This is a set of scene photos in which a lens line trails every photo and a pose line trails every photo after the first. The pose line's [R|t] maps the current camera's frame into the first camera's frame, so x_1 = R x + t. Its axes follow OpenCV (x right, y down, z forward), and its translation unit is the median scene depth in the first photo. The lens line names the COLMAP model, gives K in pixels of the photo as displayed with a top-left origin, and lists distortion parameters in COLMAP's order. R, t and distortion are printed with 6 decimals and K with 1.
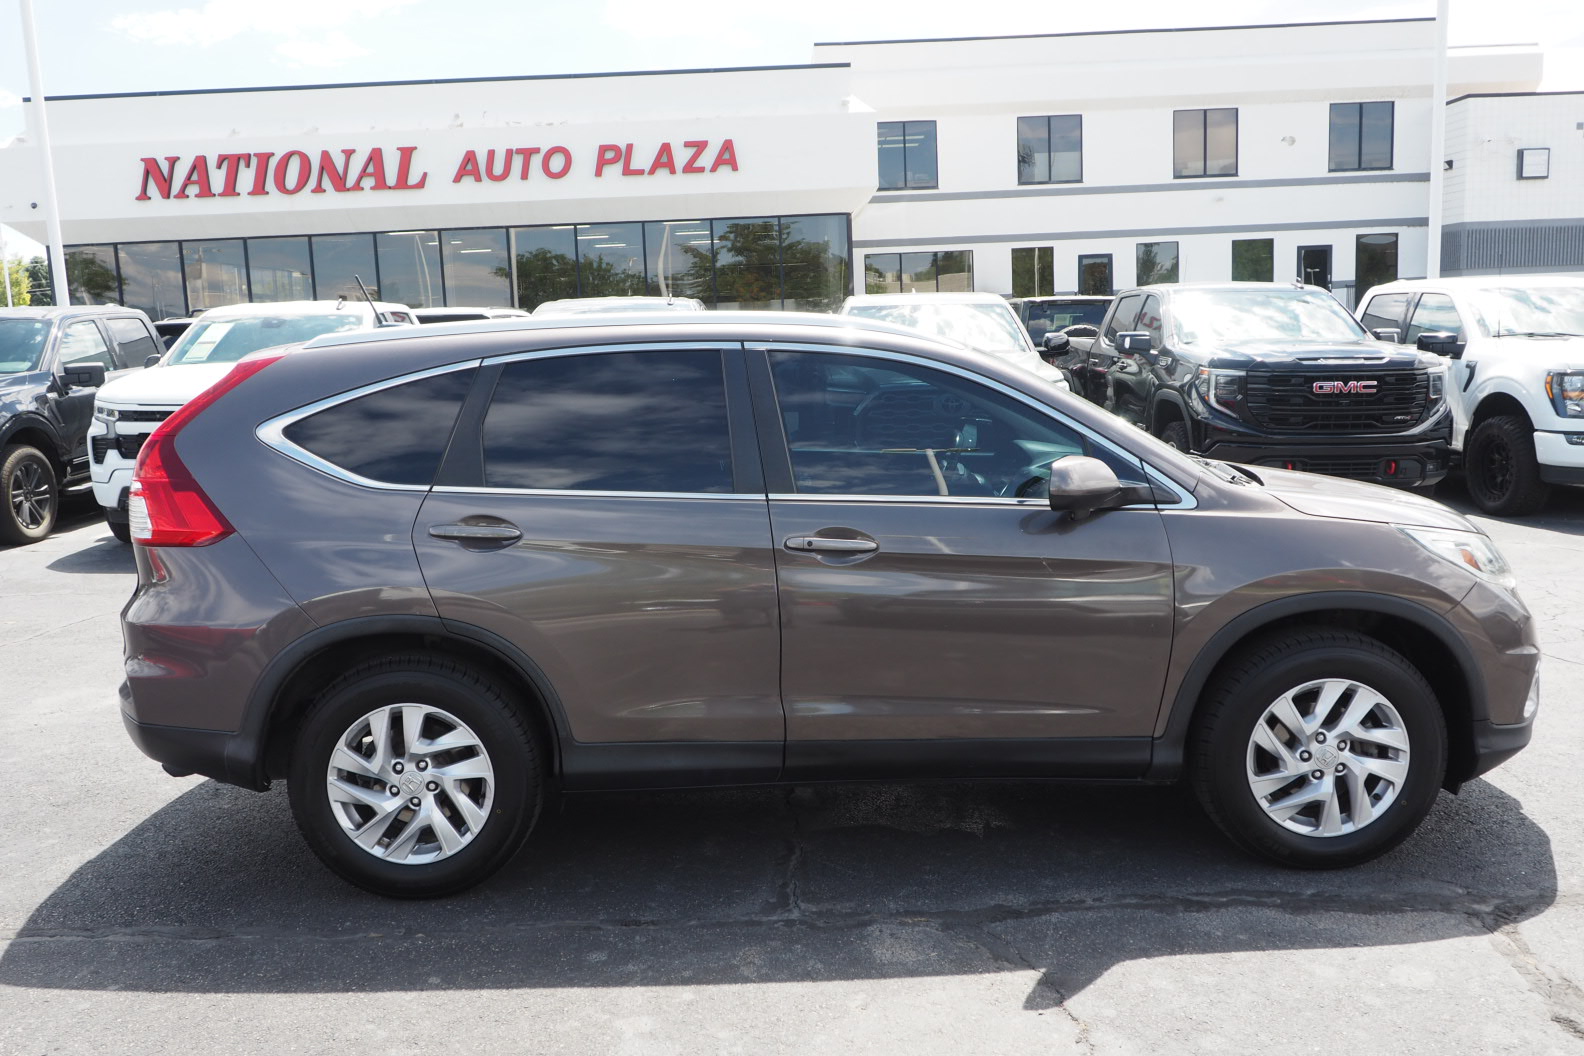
lens RADIAL K [[1332.1, 0, 792.0], [0, 1332.1, 528.0], [0, 0, 1]] dist [-0.010482, -0.002080]
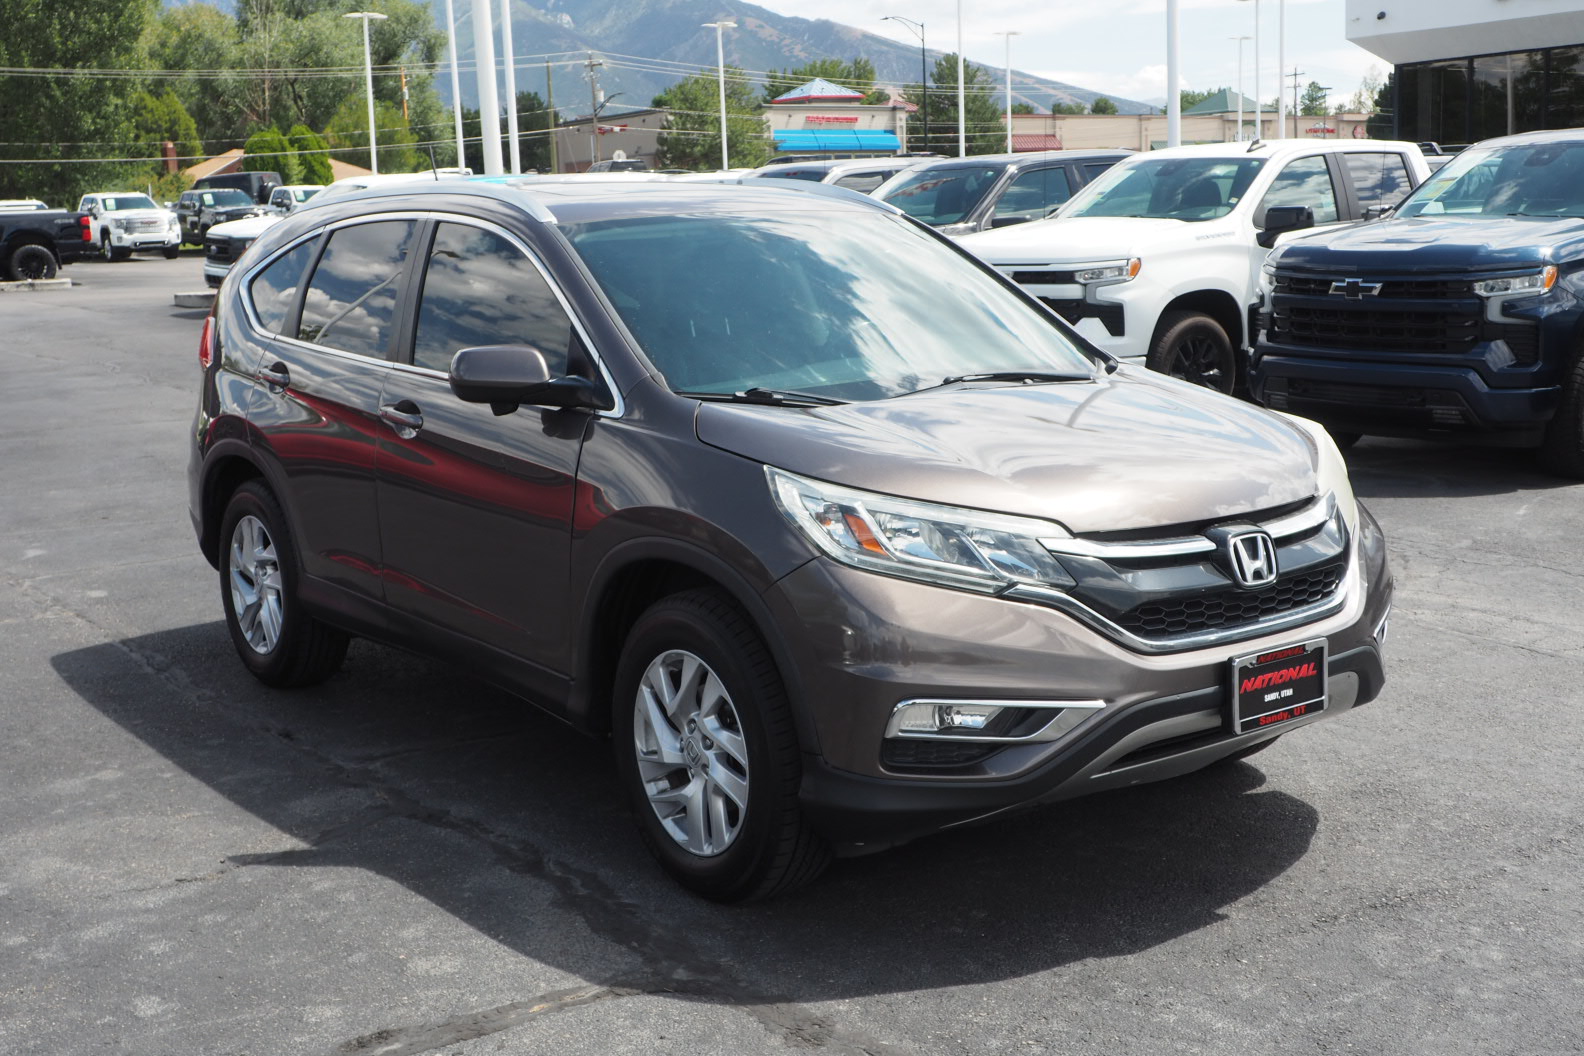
lens RADIAL K [[1830.1, 0, 795.0], [0, 1830.1, 592.2], [0, 0, 1]] dist [-0.008258, 0.021775]
pose [[0.582199, 0.169022, -0.795284, 1.300744], [-0.103464, 0.985602, 0.133729, -0.069165], [0.806437, 0.004426, 0.591304, 0.427354]]
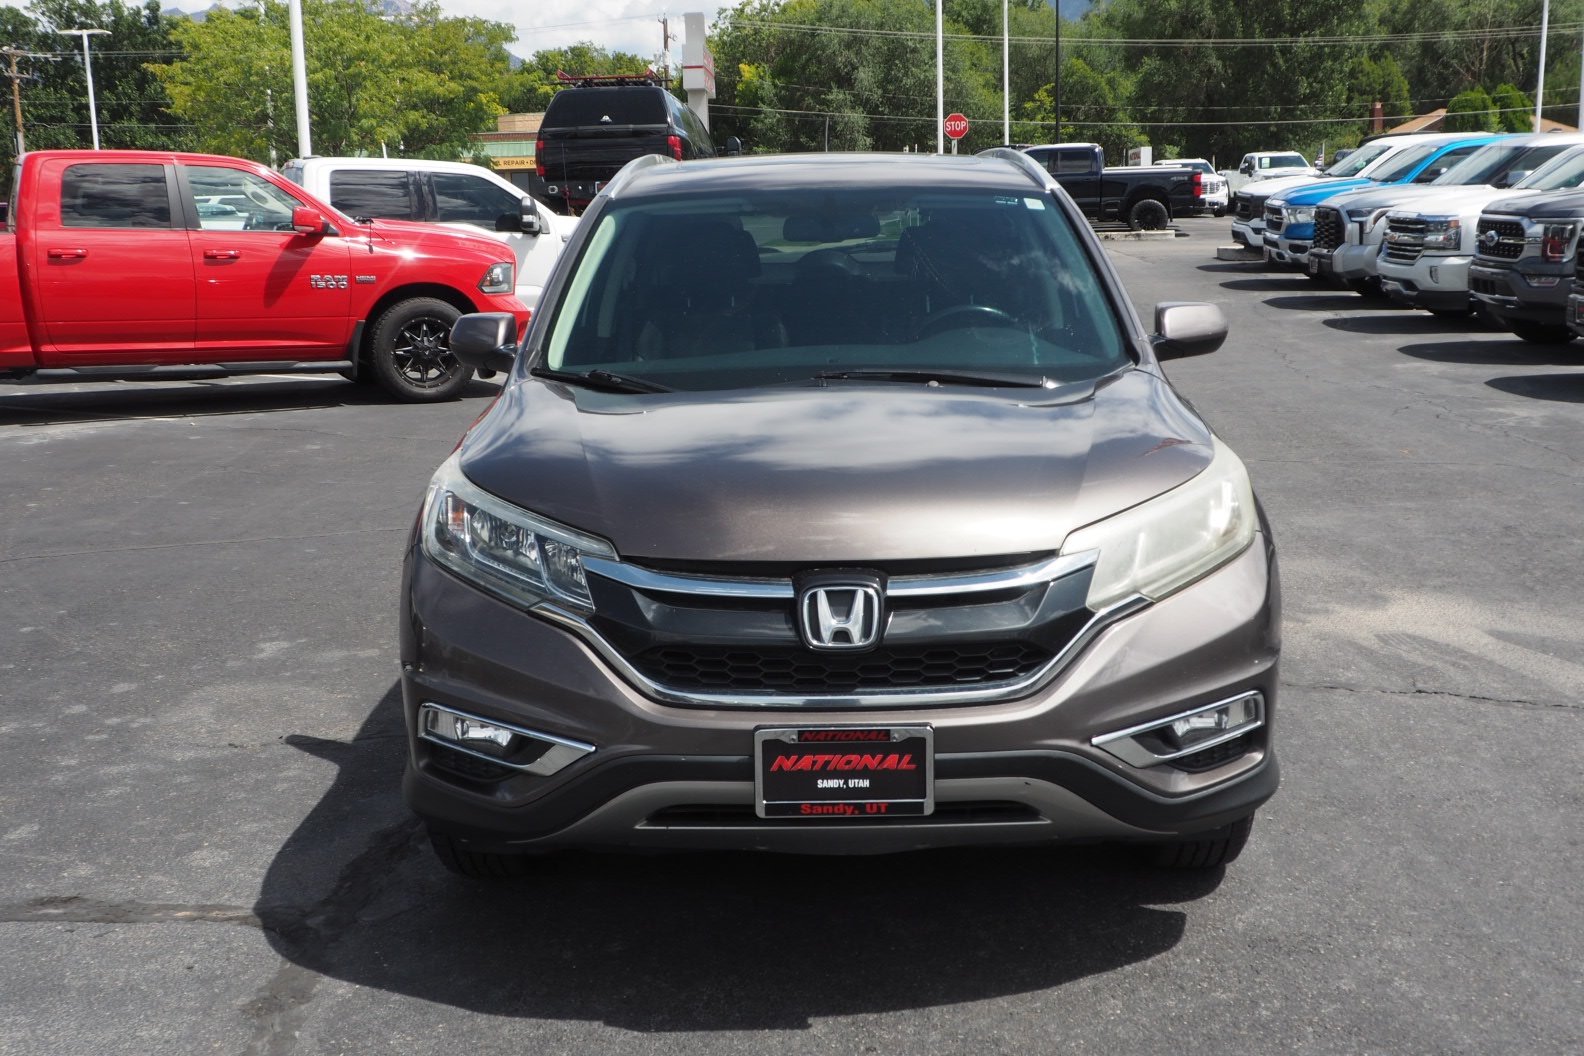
lens RADIAL K [[1706.6, 0, 794.5], [0, 1706.6, 573.1], [0, 0, 1]] dist [-0.020430, 0.025000]
pose [[-0.033675, 0.234593, -0.971510, 1.399247], [-0.124548, 0.963499, 0.236976, -0.181873], [0.991642, 0.128980, -0.003228, 1.219230]]
